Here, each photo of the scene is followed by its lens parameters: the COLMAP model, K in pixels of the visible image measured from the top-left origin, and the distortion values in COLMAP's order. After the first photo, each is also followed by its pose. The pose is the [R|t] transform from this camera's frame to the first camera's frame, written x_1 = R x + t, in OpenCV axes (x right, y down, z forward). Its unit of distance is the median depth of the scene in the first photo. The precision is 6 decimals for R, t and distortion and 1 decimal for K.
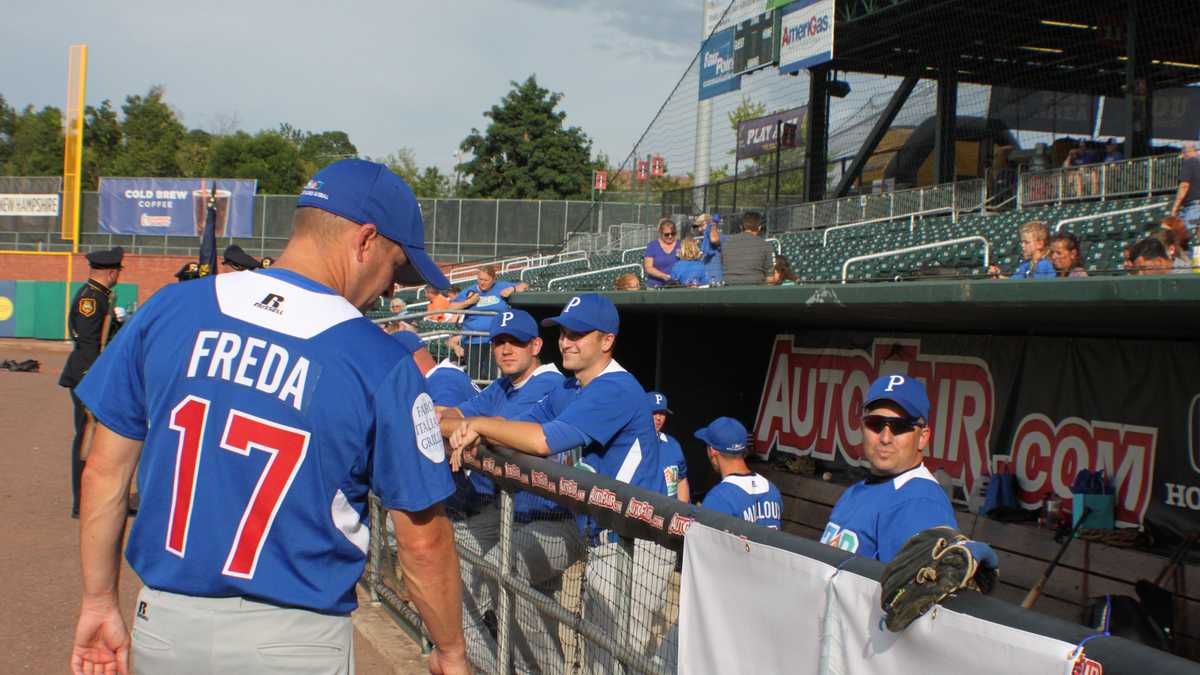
lens RADIAL K [[1937.9, 0, 598.7], [0, 1937.9, 373.9], [0, 0, 1]] dist [-0.233364, 0.000107]
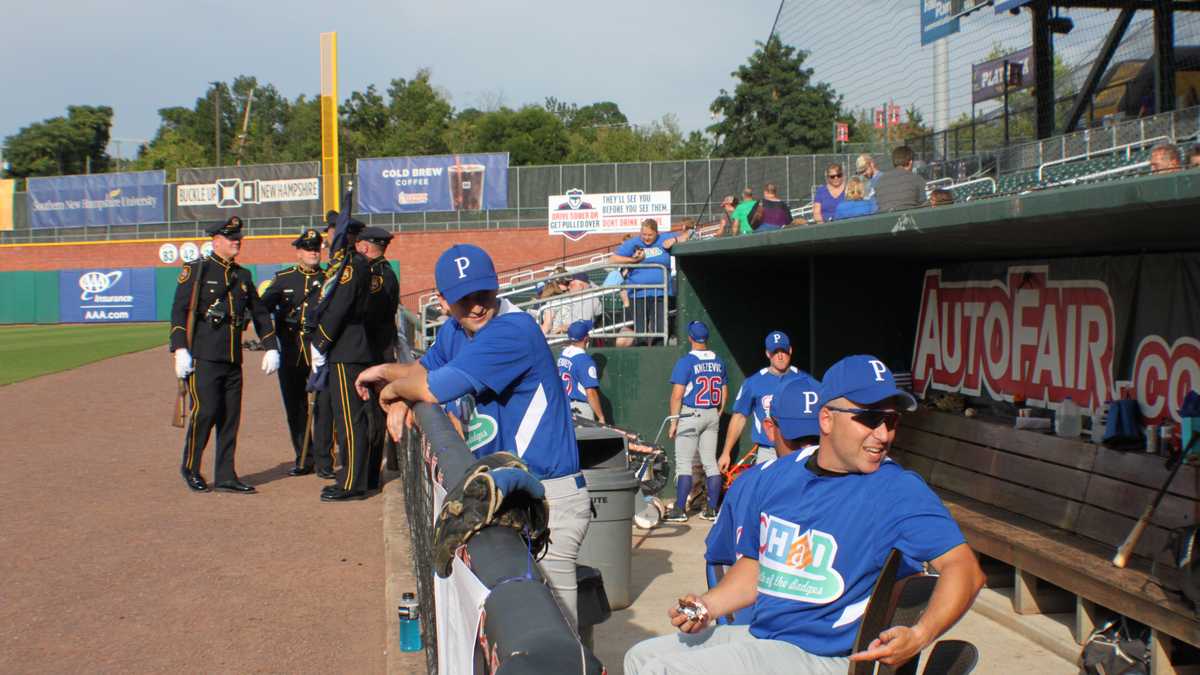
lens RADIAL K [[1903.0, 0, 627.2], [0, 1903.0, 339.9], [0, 0, 1]] dist [-0.242693, -0.005619]
pose [[0.989904, -0.051754, -0.131950, 0.022116], [0.052299, 0.998631, 0.000661, 0.002097], [0.131735, -0.007555, 0.991256, 0.011624]]
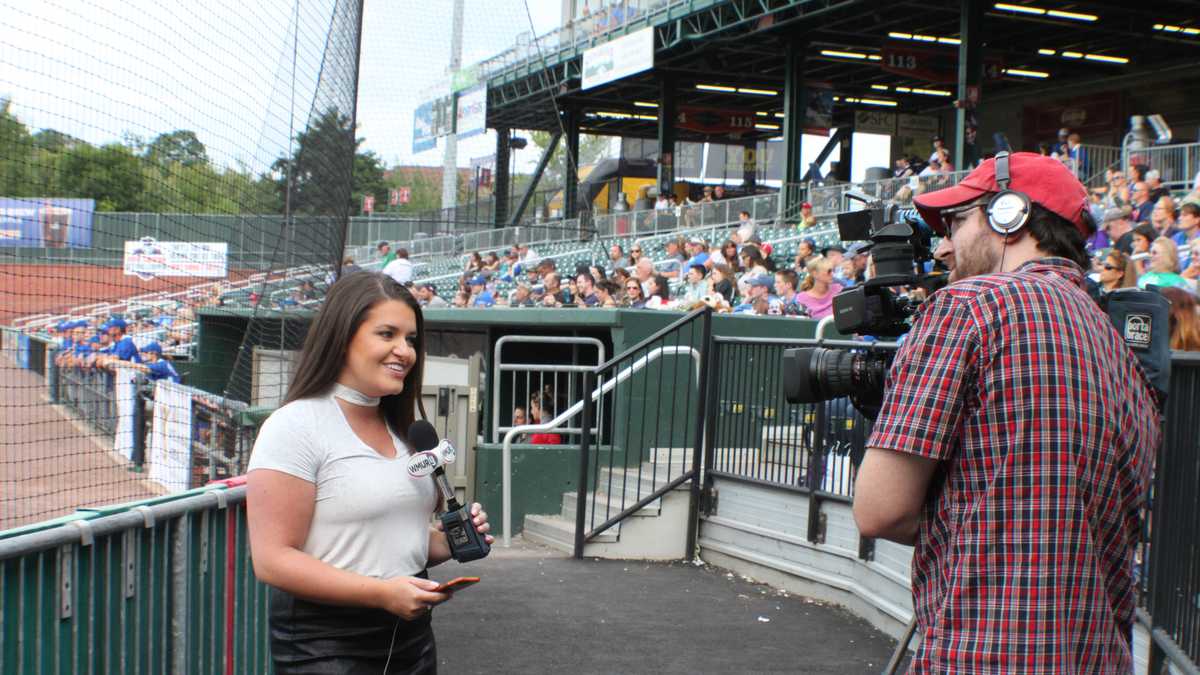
lens RADIAL K [[1928.1, 0, 600.5], [0, 1928.1, 318.4], [0, 0, 1]] dist [-0.211532, 0.069790]
pose [[0.997005, -0.008695, 0.076850, 0.080669], [0.010586, 0.999650, -0.024245, 0.007755], [-0.076612, 0.024986, 0.996748, -0.356100]]
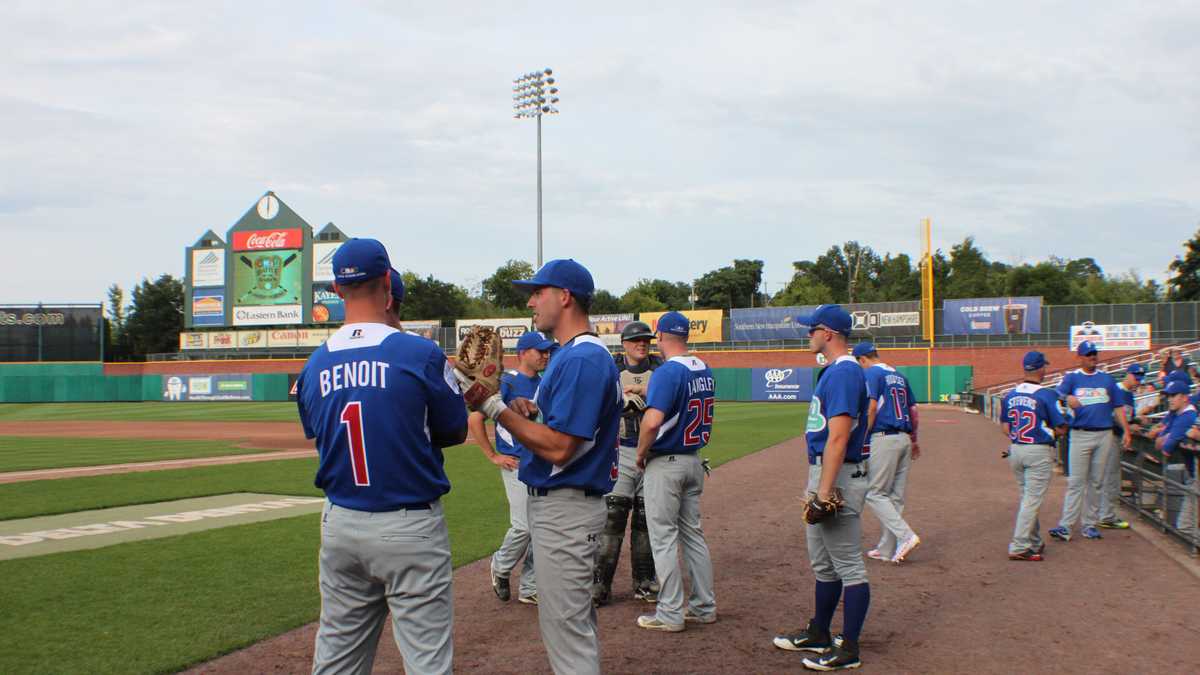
lens RADIAL K [[1273.2, 0, 600.5], [0, 1273.2, 394.3], [0, 0, 1]] dist [-0.299542, 0.131499]
pose [[0.867222, -0.035151, -0.496679, 0.004827], [0.023024, 0.999269, -0.030521, 0.001840], [0.497389, 0.015033, 0.867397, -0.085115]]
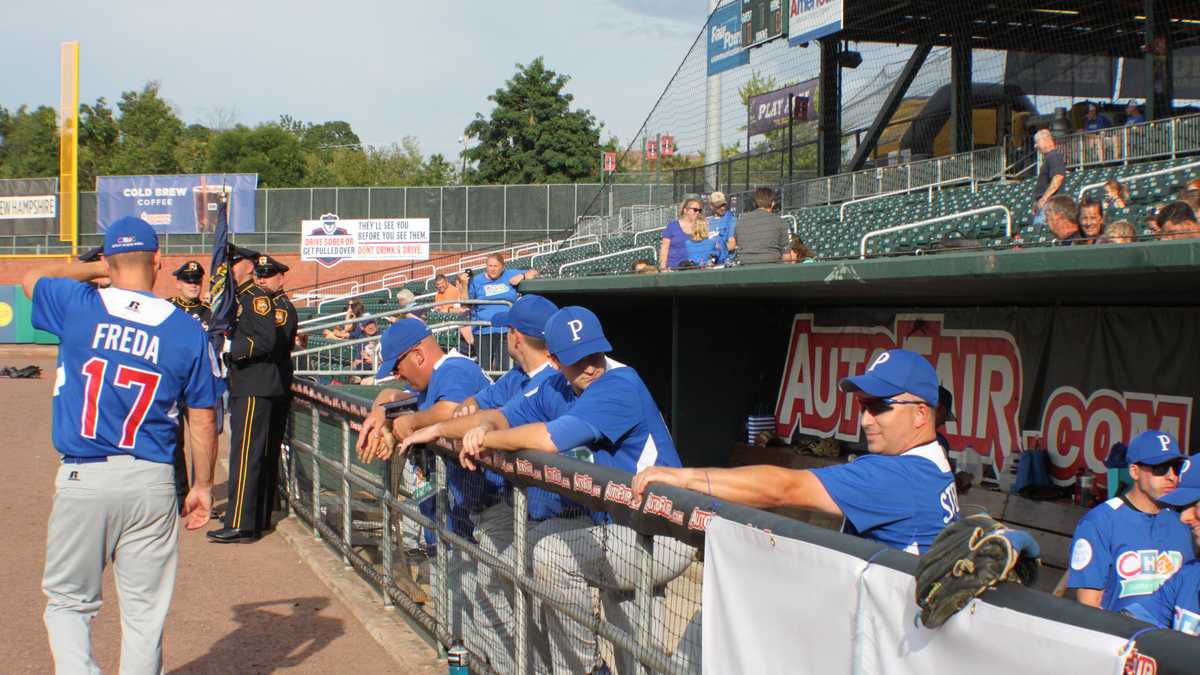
lens RADIAL K [[1981.9, 0, 602.3], [0, 1981.9, 364.9], [0, 0, 1]] dist [-0.229059, 0.000880]
pose [[0.999385, -0.034463, -0.006408, 0.000235], [0.034478, 0.999403, 0.002343, -0.000157], [0.006323, -0.002562, 0.999977, 0.002471]]
